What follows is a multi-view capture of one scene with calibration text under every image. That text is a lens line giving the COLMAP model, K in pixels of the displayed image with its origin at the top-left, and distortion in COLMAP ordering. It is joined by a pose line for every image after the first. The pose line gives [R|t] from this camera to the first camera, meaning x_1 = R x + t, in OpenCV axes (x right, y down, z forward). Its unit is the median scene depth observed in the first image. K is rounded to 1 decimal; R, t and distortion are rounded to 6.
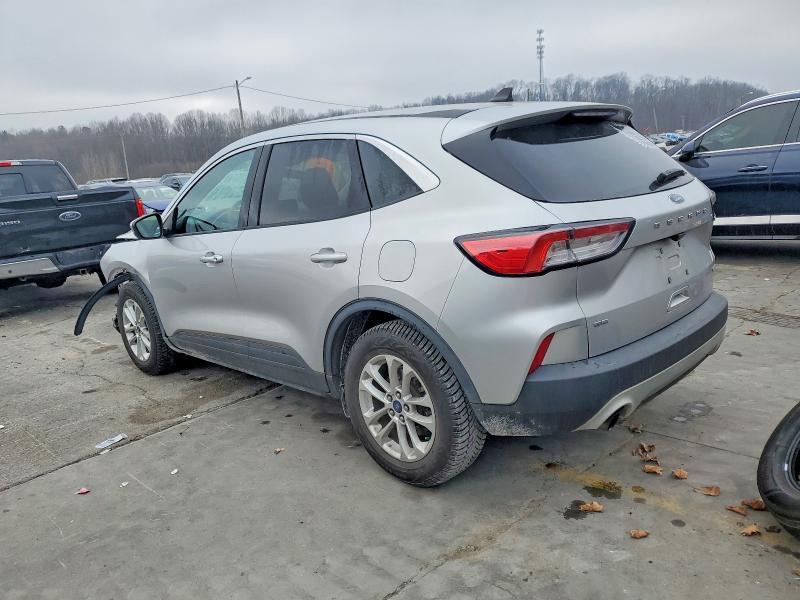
lens RADIAL K [[614.8, 0, 382.8], [0, 614.8, 301.0], [0, 0, 1]] dist [0.009777, 0.004119]
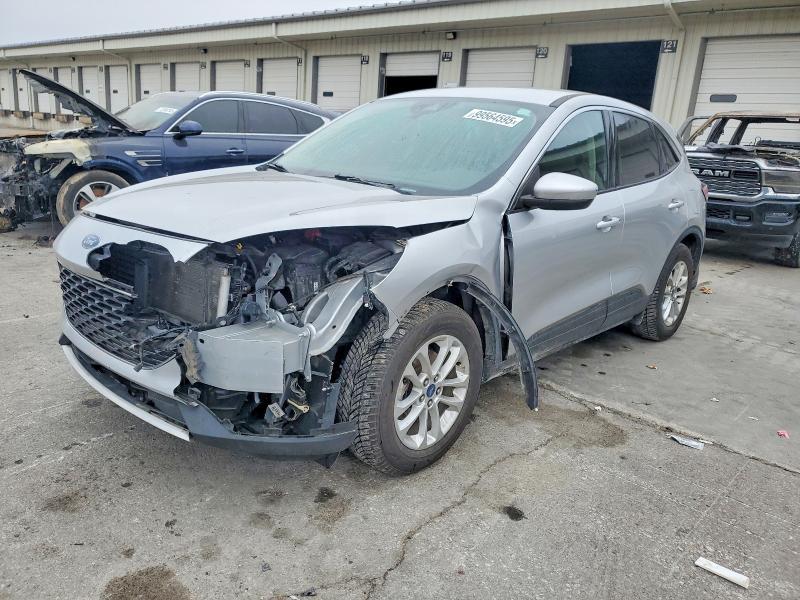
lens RADIAL K [[614.8, 0, 382.8], [0, 614.8, 301.0], [0, 0, 1]] dist [0.009777, 0.004119]
pose [[-0.033466, -0.186035, 0.981973, -1.222926], [0.165815, 0.967873, 0.189015, -0.195061], [-0.985589, 0.169151, -0.001544, 1.363823]]
